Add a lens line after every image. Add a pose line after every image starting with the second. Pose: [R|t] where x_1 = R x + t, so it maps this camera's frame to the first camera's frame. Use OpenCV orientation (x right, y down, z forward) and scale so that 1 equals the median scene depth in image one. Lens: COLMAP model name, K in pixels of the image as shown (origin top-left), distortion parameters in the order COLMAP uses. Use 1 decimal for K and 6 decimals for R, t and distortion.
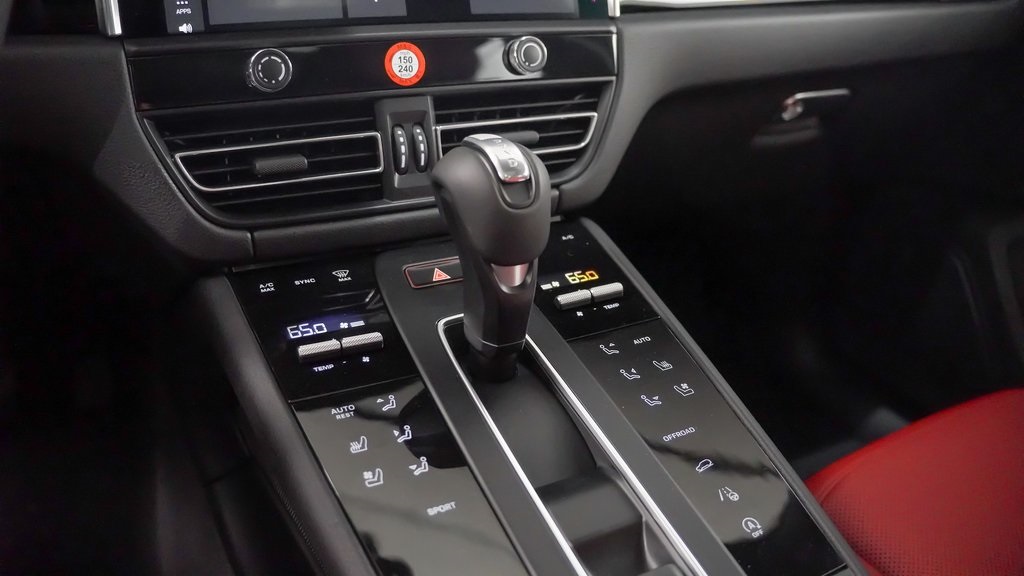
lens RADIAL K [[836.0, 0, 513.6], [0, 836.0, 293.1], [0, 0, 1]] dist [-0.190361, 0.042513]
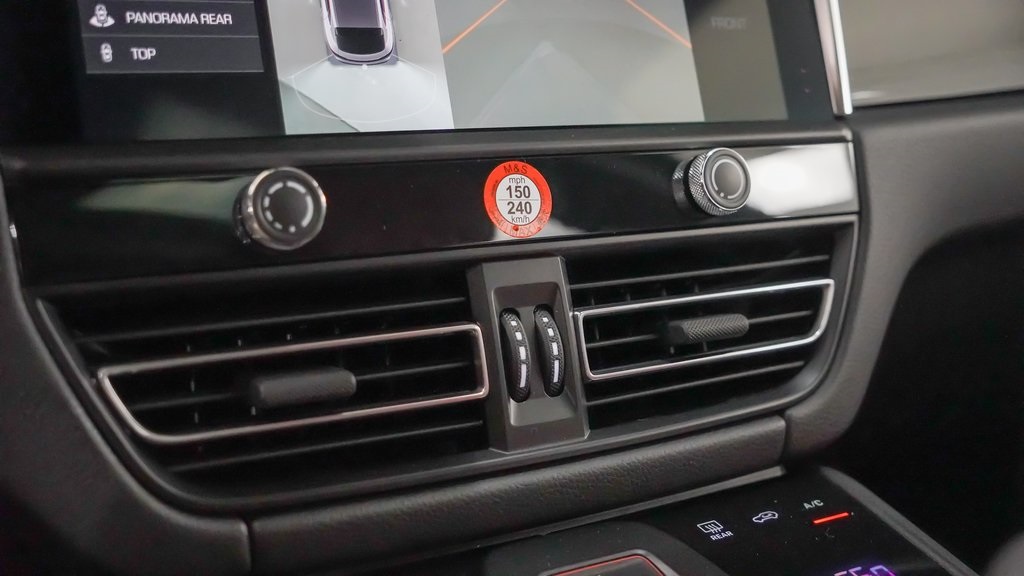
lens RADIAL K [[1244.6, 0, 516.0], [0, 1244.6, 288.3], [0, 0, 1]] dist [-0.037667, 0.000000]
pose [[0.998478, -0.046894, 0.029037, -0.161242], [0.052645, 0.967298, -0.248119, -0.014064], [-0.016452, 0.249270, 0.968294, 0.206445]]
